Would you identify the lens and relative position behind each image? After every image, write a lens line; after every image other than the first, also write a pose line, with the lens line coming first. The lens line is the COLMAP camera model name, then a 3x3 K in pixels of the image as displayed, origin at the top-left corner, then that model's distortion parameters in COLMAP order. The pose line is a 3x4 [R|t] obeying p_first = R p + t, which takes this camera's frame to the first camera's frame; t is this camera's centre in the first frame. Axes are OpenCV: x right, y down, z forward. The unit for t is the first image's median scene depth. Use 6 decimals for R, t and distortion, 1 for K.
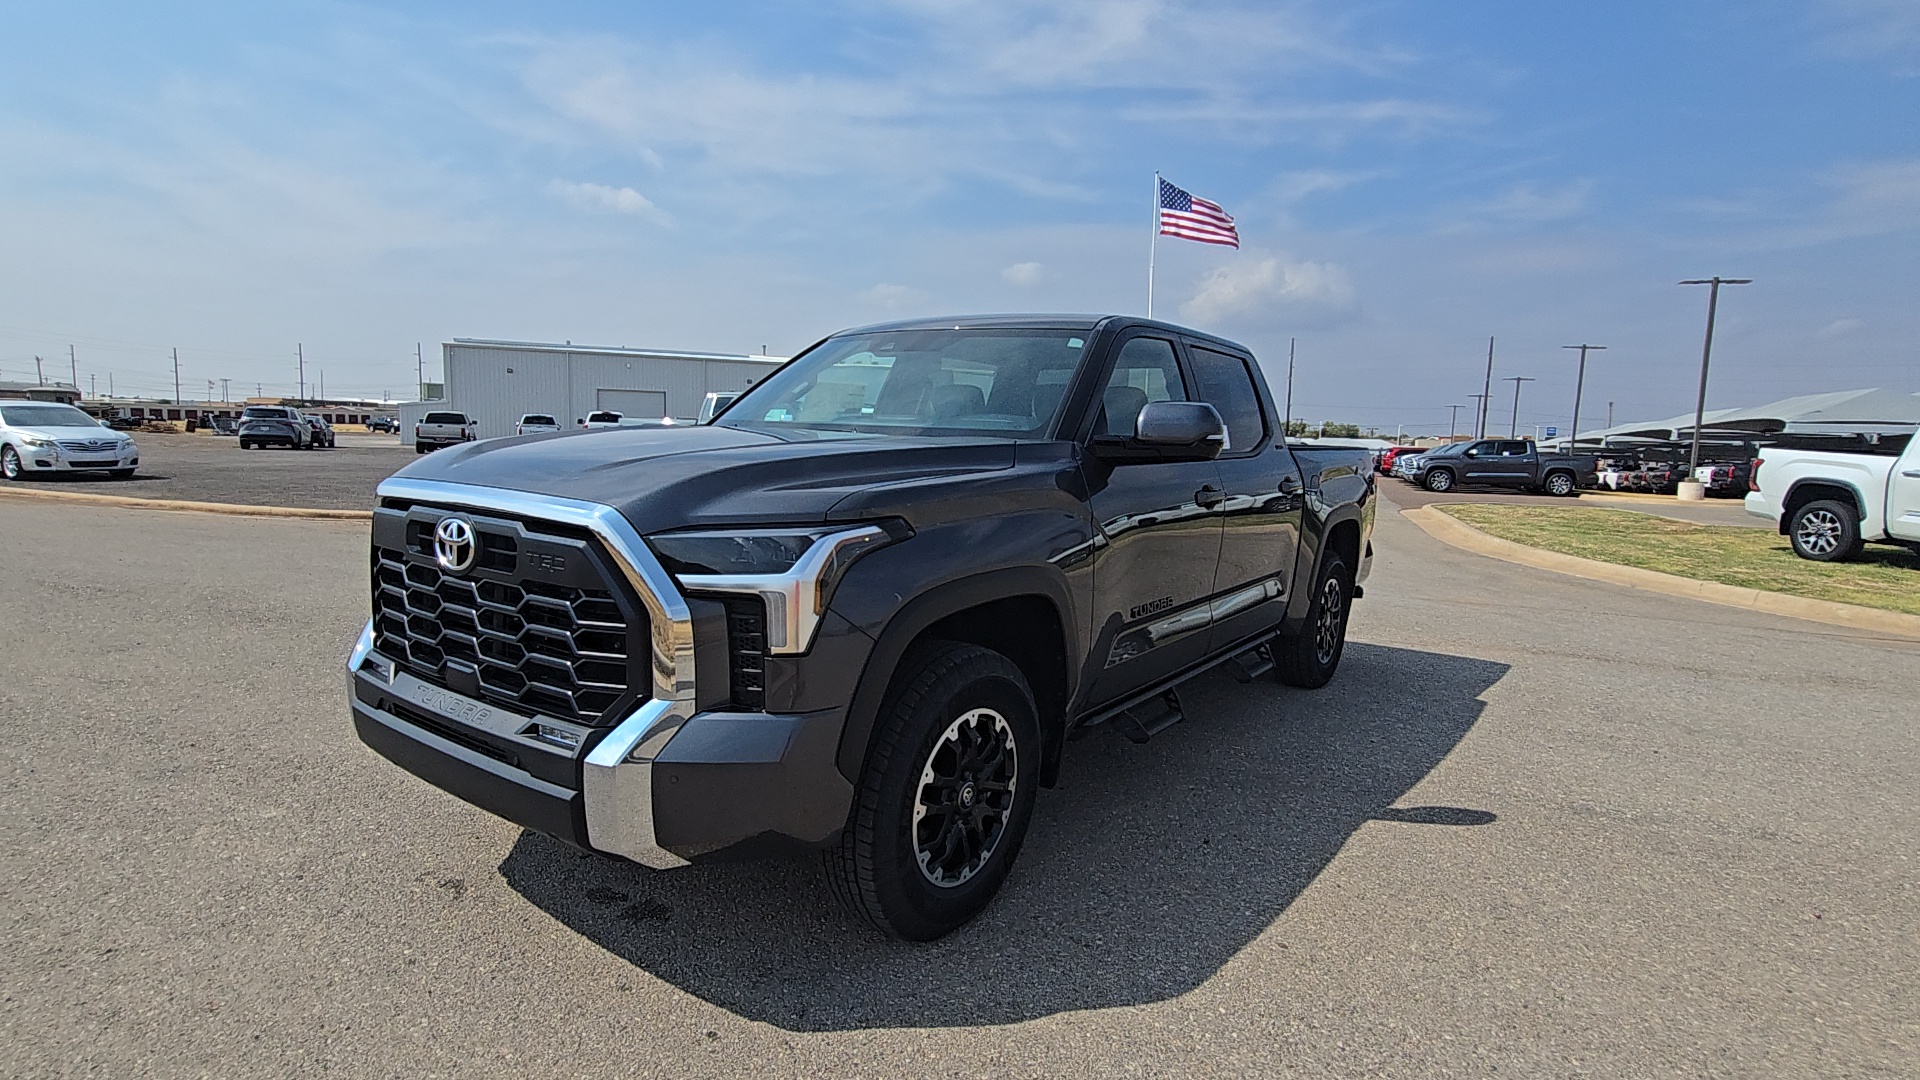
lens RADIAL K [[967.3, 0, 940.5], [0, 967.3, 548.2], [0, 0, 1]] dist [-0.005065, 0.000646]
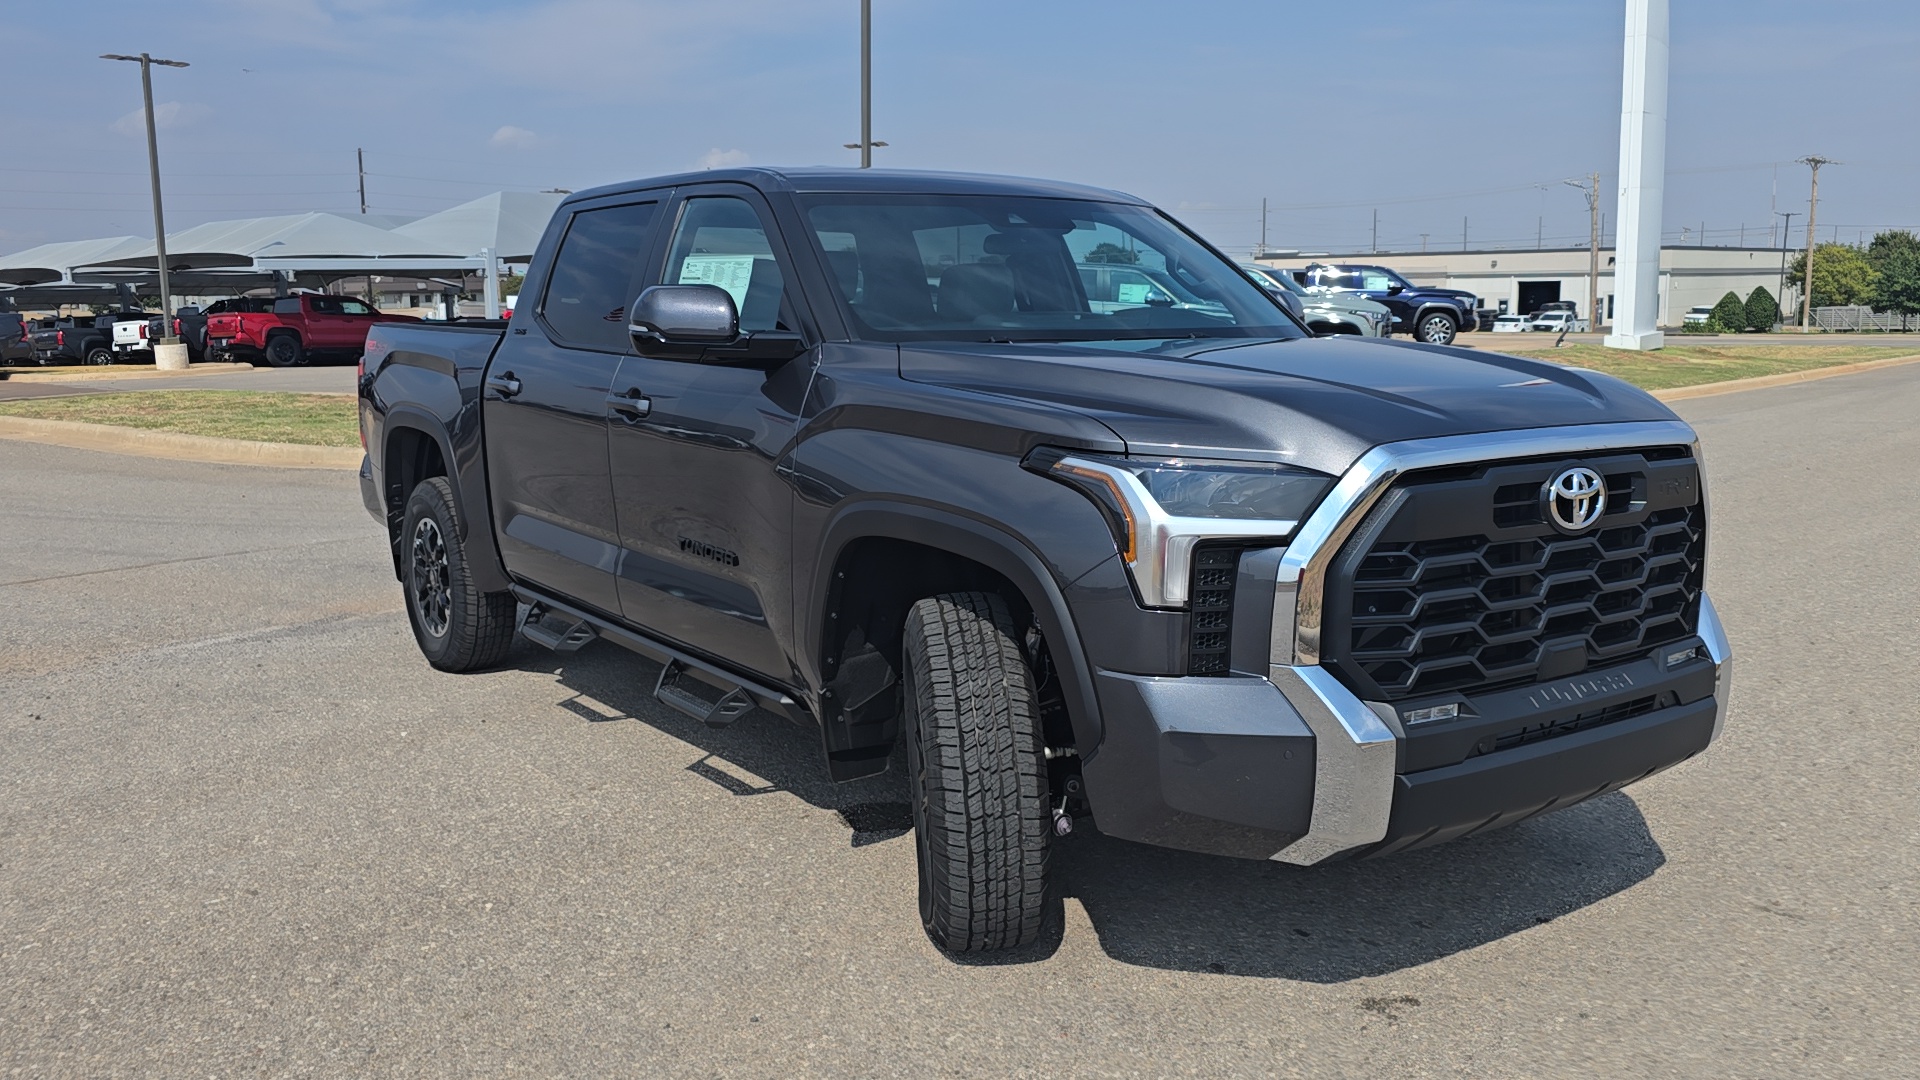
lens RADIAL K [[1601.3, 0, 942.0], [0, 1601.3, 523.4], [0, 0, 1]] dist [-0.001266, -0.031838]
pose [[0.323329, -0.168042, 0.931247, -1.371973], [0.132580, 0.982444, 0.131249, -0.164026], [-0.936953, 0.081028, 0.339931, 0.734617]]
